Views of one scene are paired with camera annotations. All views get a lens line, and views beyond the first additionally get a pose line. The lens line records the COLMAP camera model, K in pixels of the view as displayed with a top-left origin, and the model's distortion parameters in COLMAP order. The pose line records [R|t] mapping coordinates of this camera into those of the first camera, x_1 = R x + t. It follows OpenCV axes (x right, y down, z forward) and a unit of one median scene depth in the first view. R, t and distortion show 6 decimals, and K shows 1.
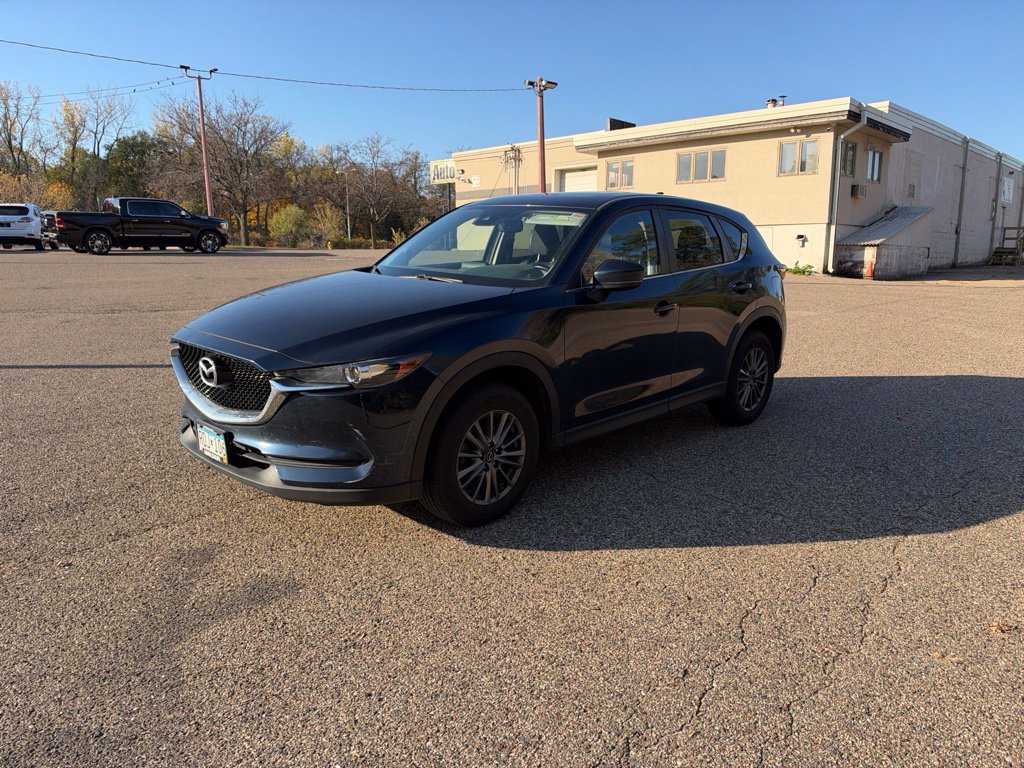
lens RADIAL K [[735.0, 0, 515.8], [0, 735.0, 398.4], [0, 0, 1]] dist [-0.000695, -0.015545]
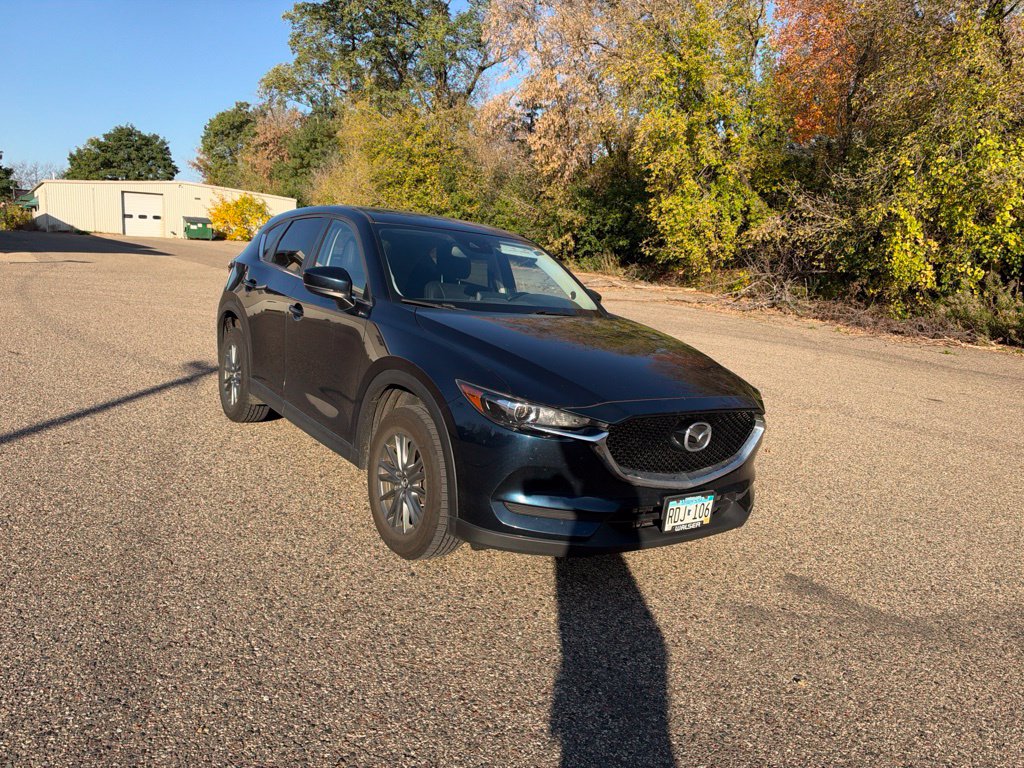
lens RADIAL K [[734.1, 0, 517.8], [0, 734.1, 384.8], [0, 0, 1]] dist [0.022209, -0.049714]
pose [[0.184018, -0.168174, 0.968429, -0.197201], [0.136047, 0.980129, 0.144354, -0.038690], [-0.973462, 0.105188, 0.203241, 0.150244]]
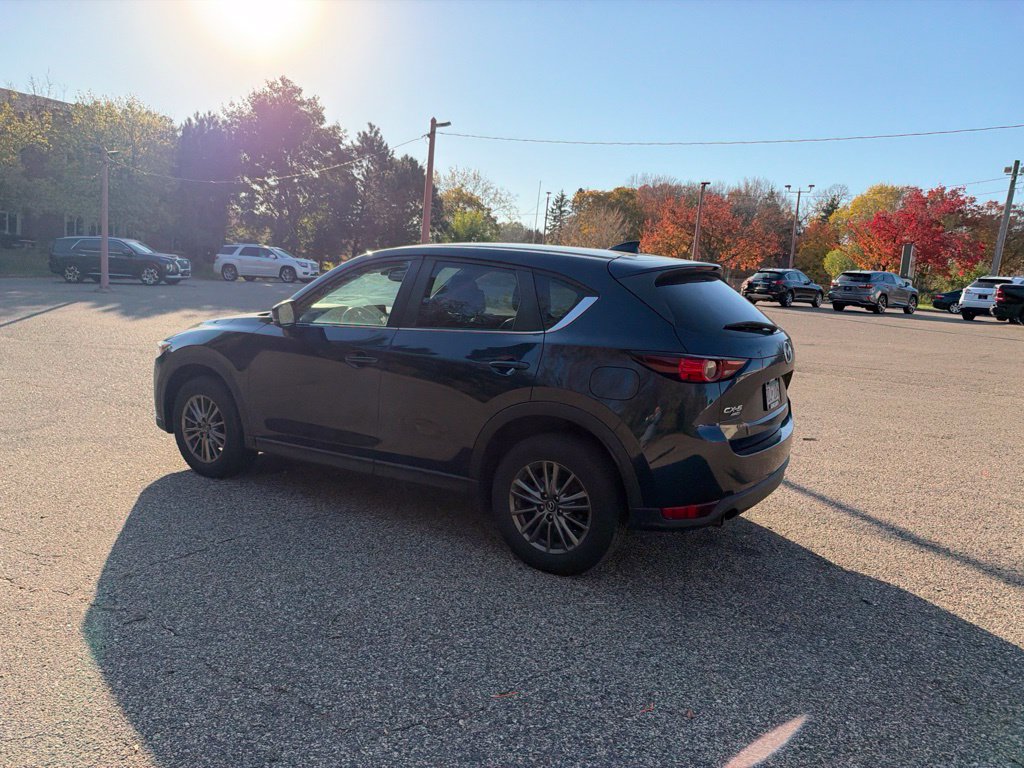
lens RADIAL K [[735.0, 0, 515.8], [0, 735.0, 398.4], [0, 0, 1]] dist [-0.000695, -0.015545]
pose [[0.205791, 0.165056, -0.964576, 0.224908], [-0.262350, 0.958897, 0.108113, -0.044140], [0.942774, 0.230807, 0.240635, 0.187178]]
